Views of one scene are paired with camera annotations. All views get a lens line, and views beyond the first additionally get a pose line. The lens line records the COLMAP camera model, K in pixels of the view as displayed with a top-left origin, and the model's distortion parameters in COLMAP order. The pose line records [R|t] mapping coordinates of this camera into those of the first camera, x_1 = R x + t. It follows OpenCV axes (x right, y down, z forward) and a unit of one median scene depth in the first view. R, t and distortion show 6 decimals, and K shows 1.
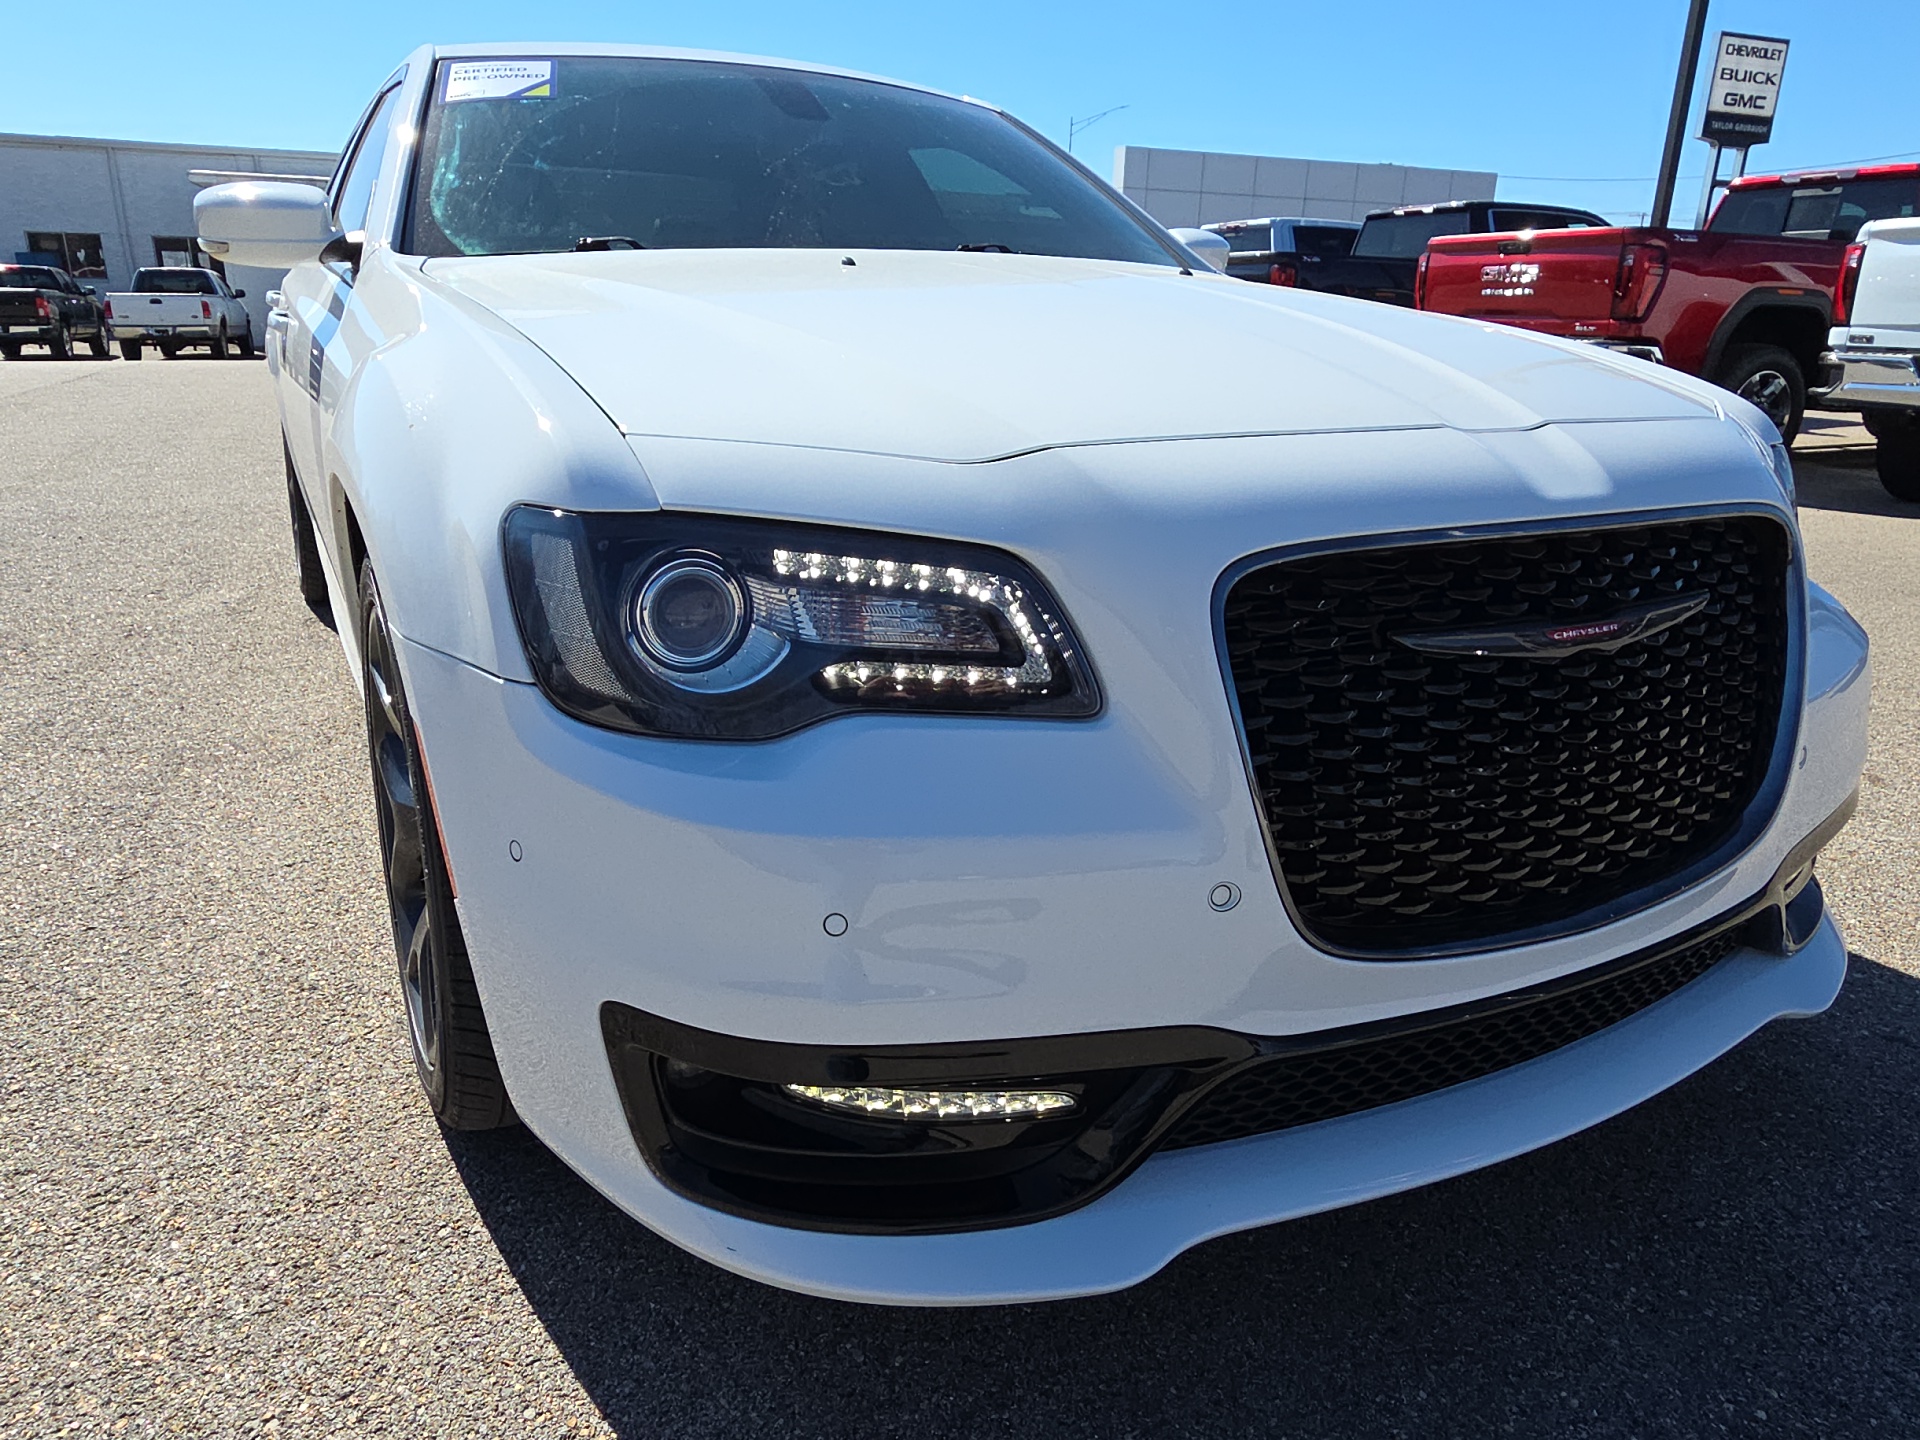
lens RADIAL K [[1264.3, 0, 947.5], [0, 1264.3, 729.9], [0, 0, 1]] dist [-0.002948, 0.005459]
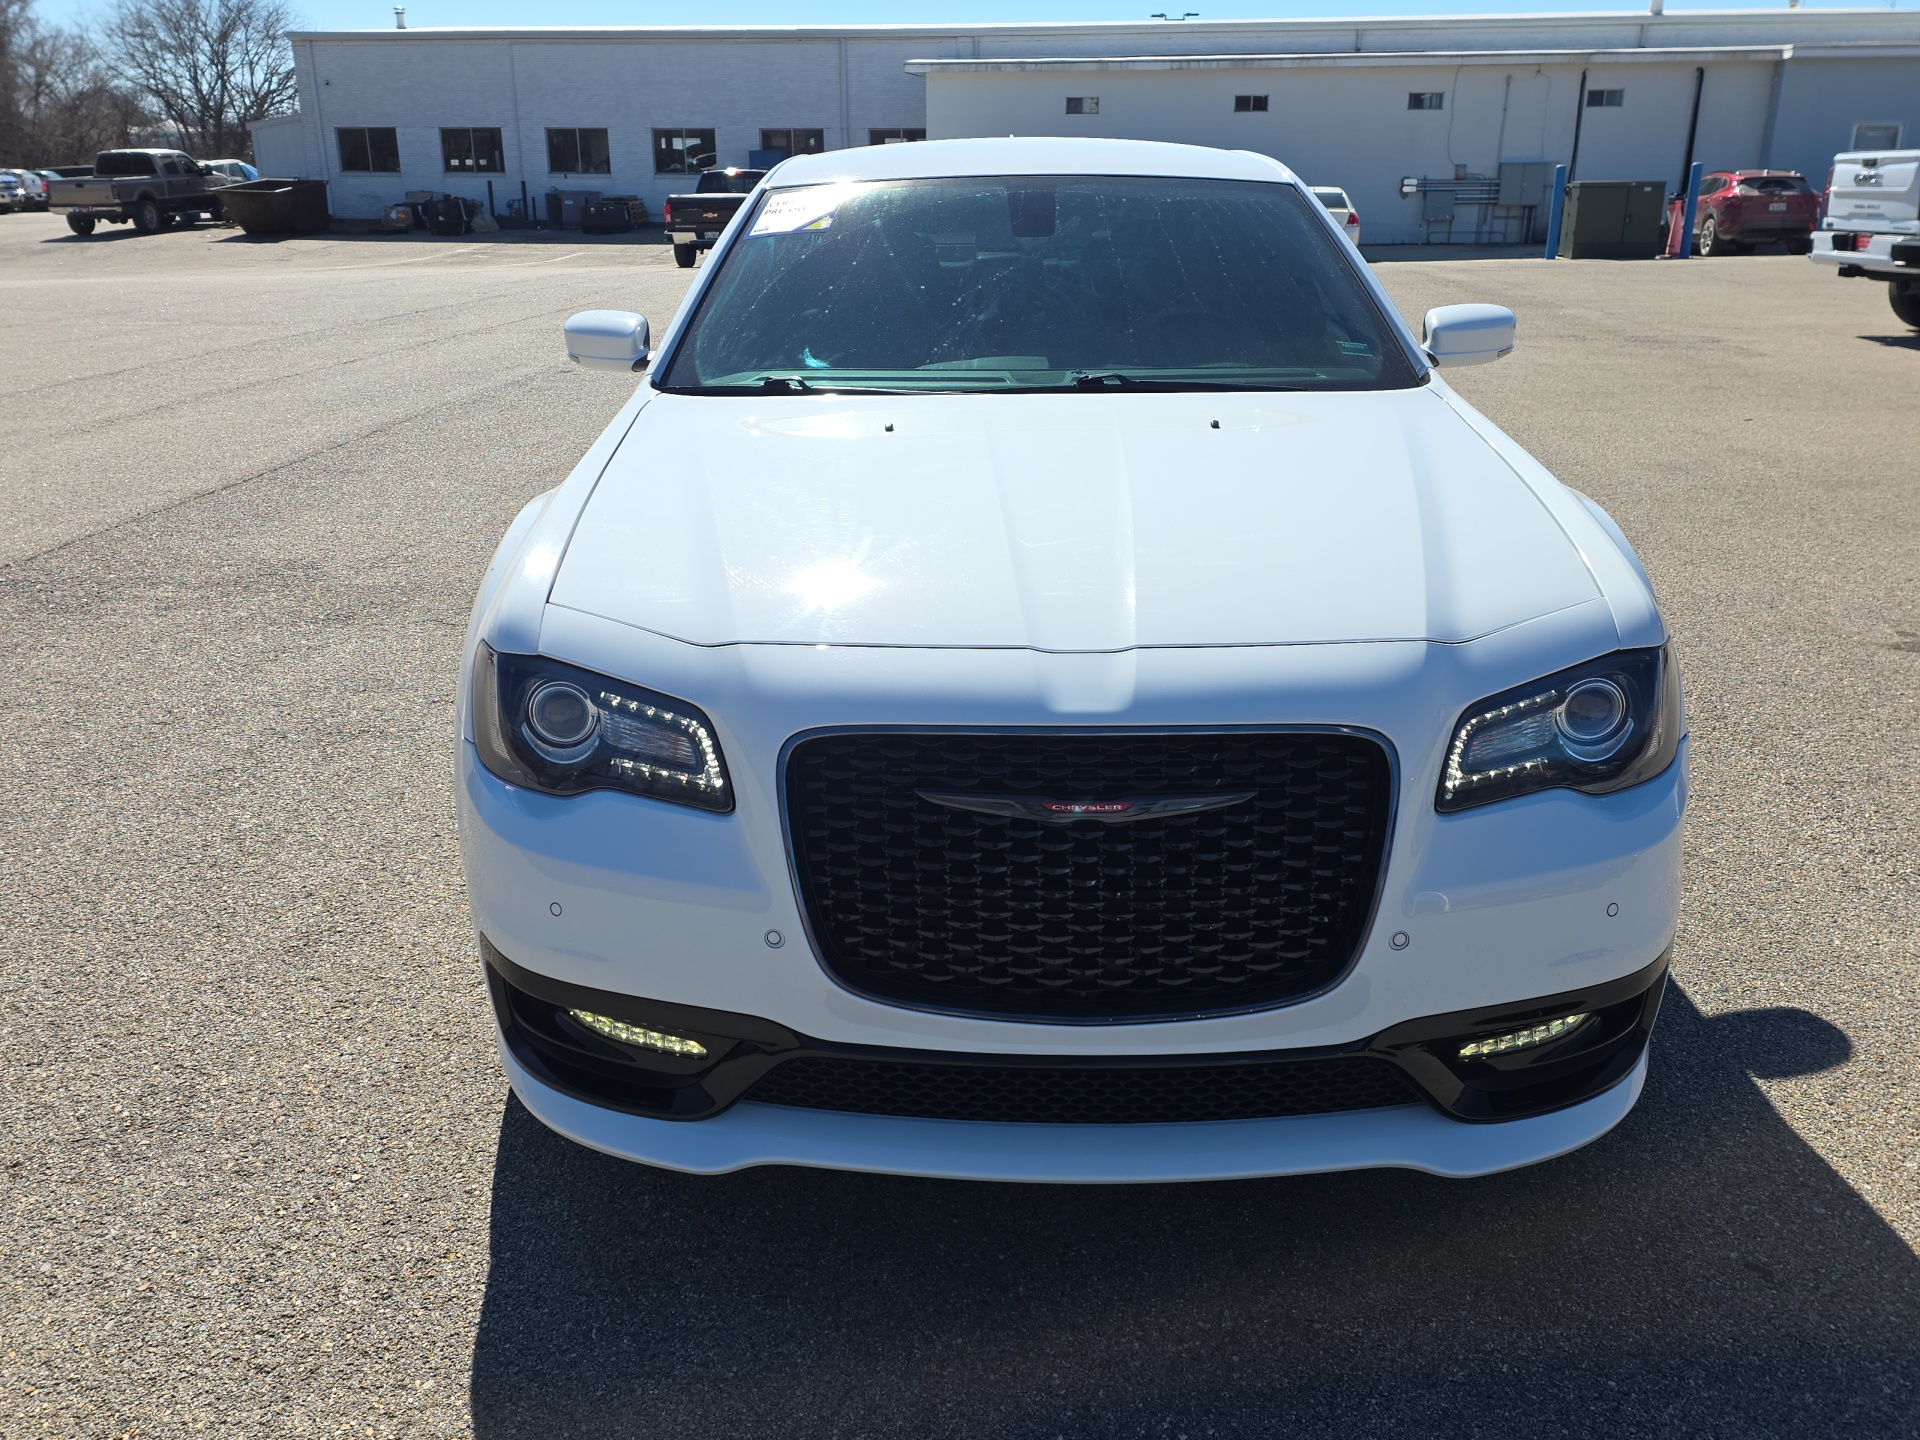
lens RADIAL K [[1554.6, 0, 963.4], [0, 1554.6, 688.2], [0, 0, 1]] dist [0.086537, -0.082747]
pose [[0.884006, 0.126060, -0.450159, 0.662684], [-0.130884, 0.991185, 0.020540, -0.131265], [0.448780, 0.040761, 0.892712, -0.342538]]
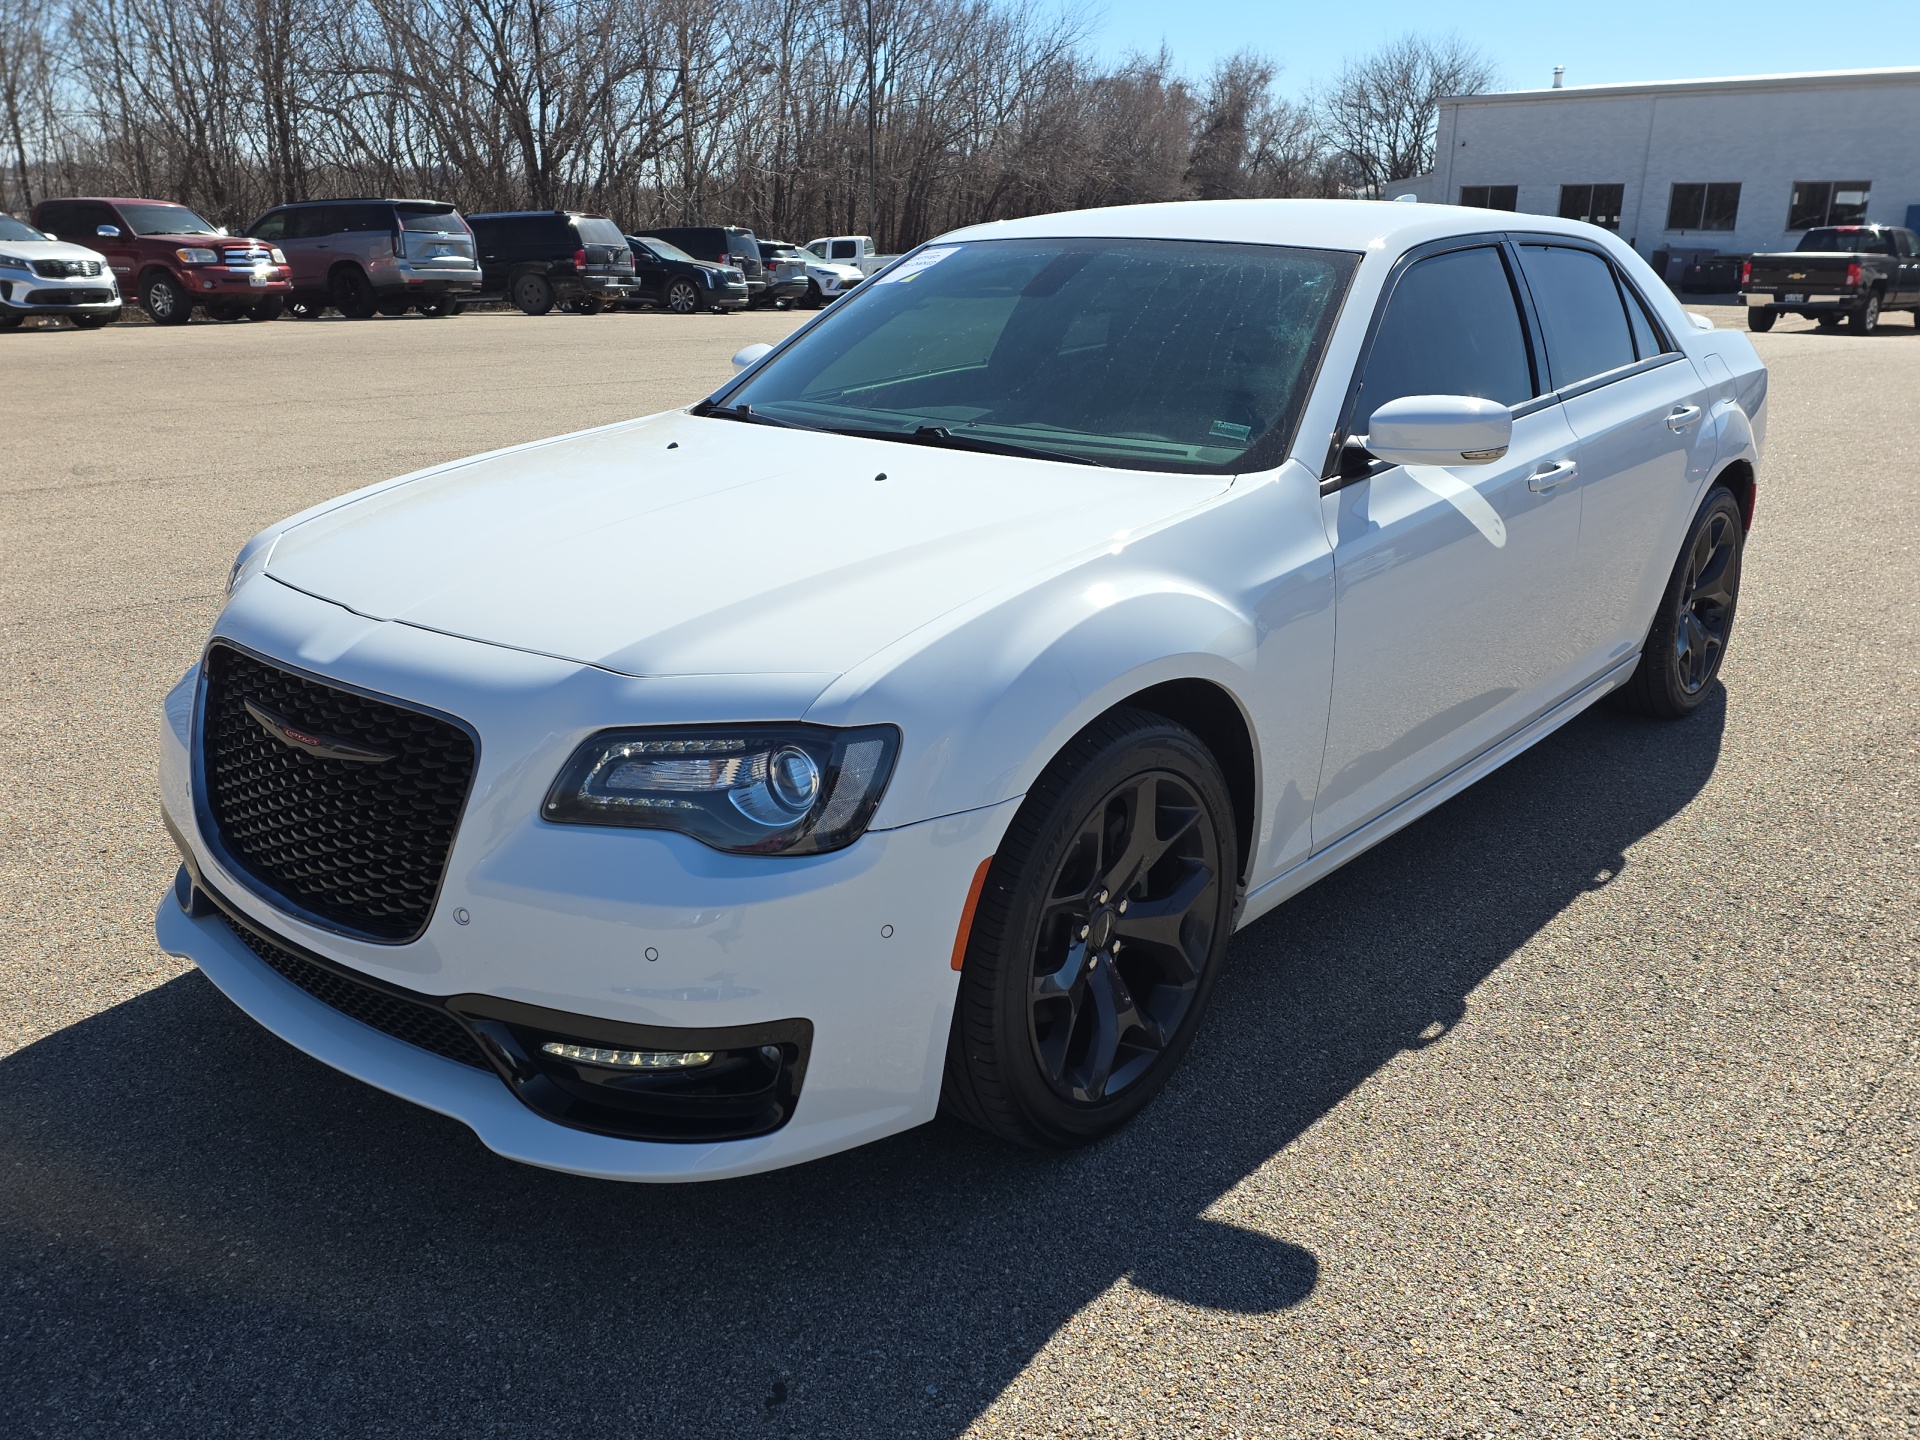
lens RADIAL K [[1537.5, 0, 960.0], [0, 1537.5, 720.0], [0, 0, 1]] dist [0.082278, -0.090388]
pose [[0.388948, 0.268331, -0.881316, 1.572380], [-0.298639, 0.941708, 0.154921, -0.401858], [0.871512, 0.202940, 0.446410, 0.488619]]
